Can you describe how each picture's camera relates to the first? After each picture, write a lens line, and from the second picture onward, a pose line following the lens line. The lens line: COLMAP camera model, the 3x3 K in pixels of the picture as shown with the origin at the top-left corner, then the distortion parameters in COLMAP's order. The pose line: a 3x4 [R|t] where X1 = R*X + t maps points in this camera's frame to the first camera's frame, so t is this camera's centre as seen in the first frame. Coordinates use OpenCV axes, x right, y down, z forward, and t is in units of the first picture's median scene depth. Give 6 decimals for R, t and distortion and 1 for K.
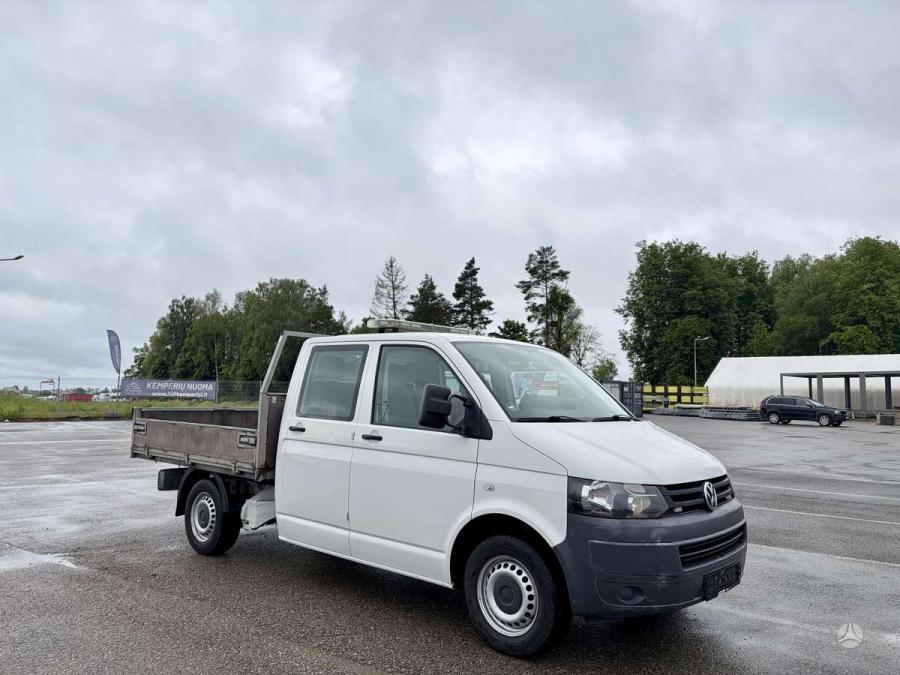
lens RADIAL K [[674.1, 0, 447.9], [0, 674.1, 342.9], [0, 0, 1]] dist [0.057368, -0.047394]
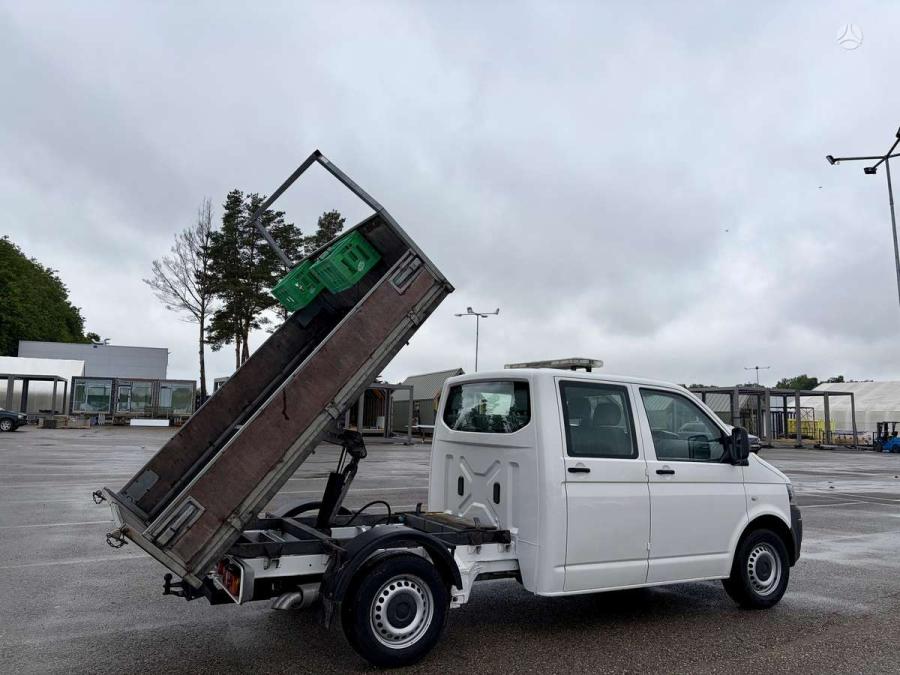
lens RADIAL K [[674.1, 0, 449.9], [0, 674.1, 344.3], [0, 0, 1]] dist [0.057368, -0.047394]
pose [[0.318523, 0.095705, 0.943071, -0.086599], [-0.099010, 0.992807, -0.067312, 0.002541], [-0.942730, -0.071934, 0.325707, 0.063951]]
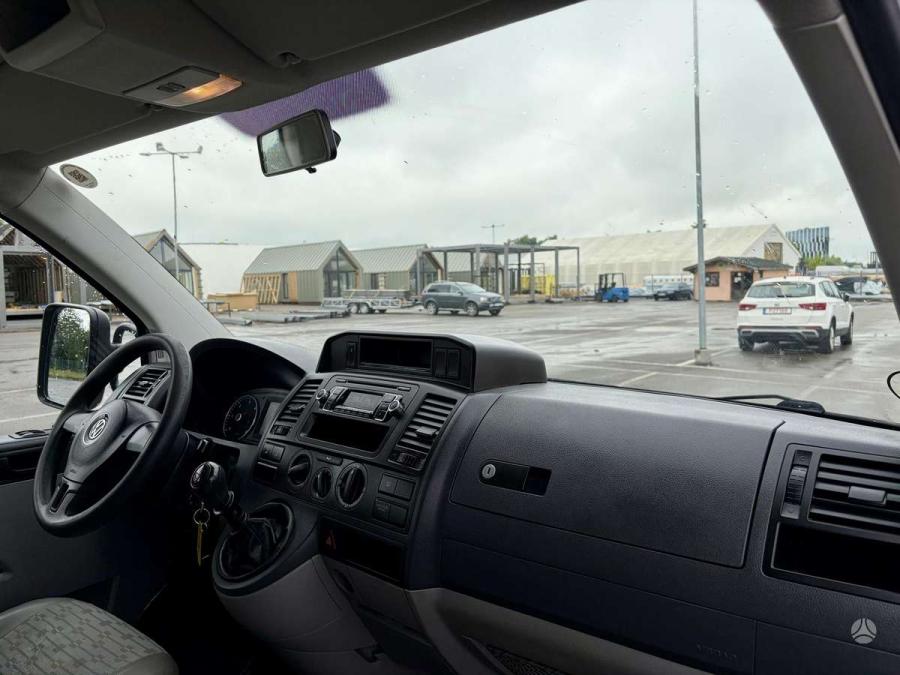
lens RADIAL K [[674.1, 0, 445.7], [0, 674.1, 328.8], [0, 0, 1]] dist [0.057368, -0.047394]
pose [[-0.039665, -0.079424, 0.996051, -0.004124], [-0.061460, 0.995142, 0.076904, 0.003557], [-0.997321, -0.058167, -0.044354, 0.066887]]
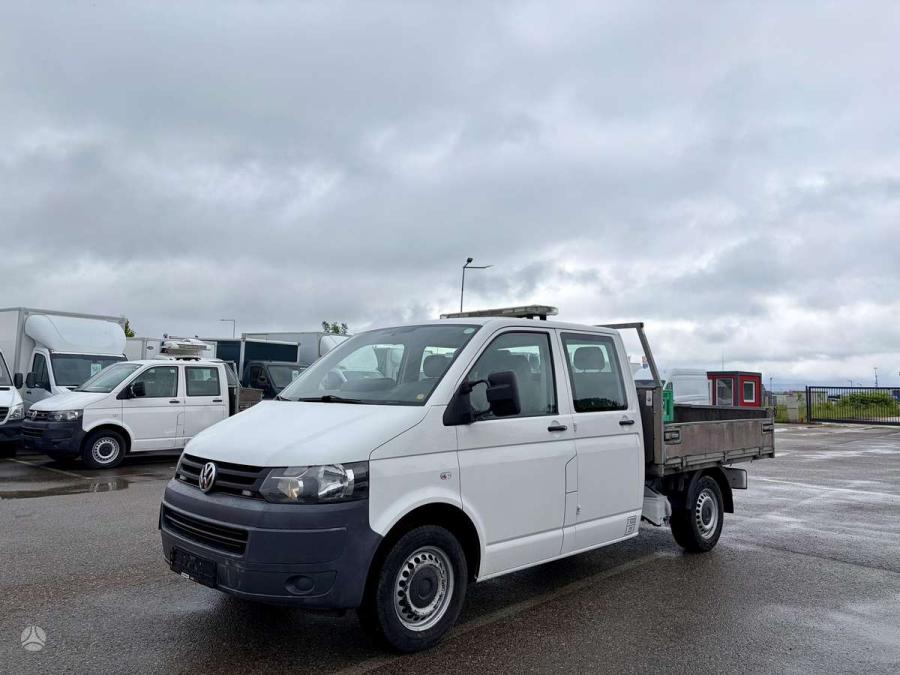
lens RADIAL K [[674.1, 0, 447.2], [0, 674.1, 332.5], [0, 0, 1]] dist [0.057368, -0.047394]
pose [[-0.052062, -0.105357, -0.993071, 0.072376], [0.064497, 0.991989, -0.108623, 0.008276], [0.996559, -0.069705, -0.044849, 0.076196]]
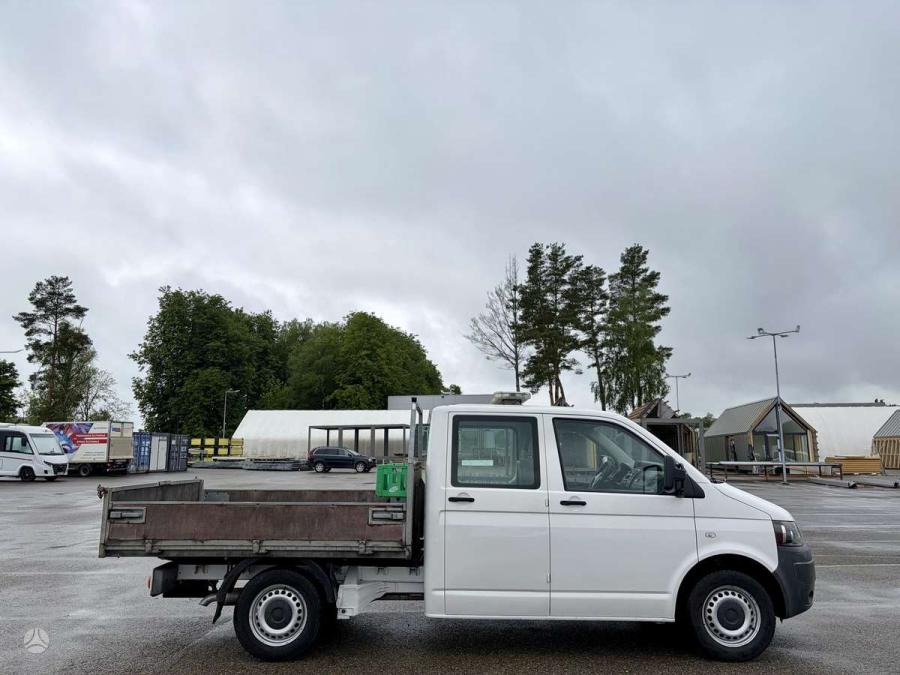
lens RADIAL K [[674.1, 0, 450.2], [0, 674.1, 337.2], [0, 0, 1]] dist [0.057368, -0.047394]
pose [[0.740239, 0.096067, 0.665445, -0.067685], [-0.041823, 0.994402, -0.097032, -0.001053], [-0.671042, 0.043996, 0.740113, 0.018767]]
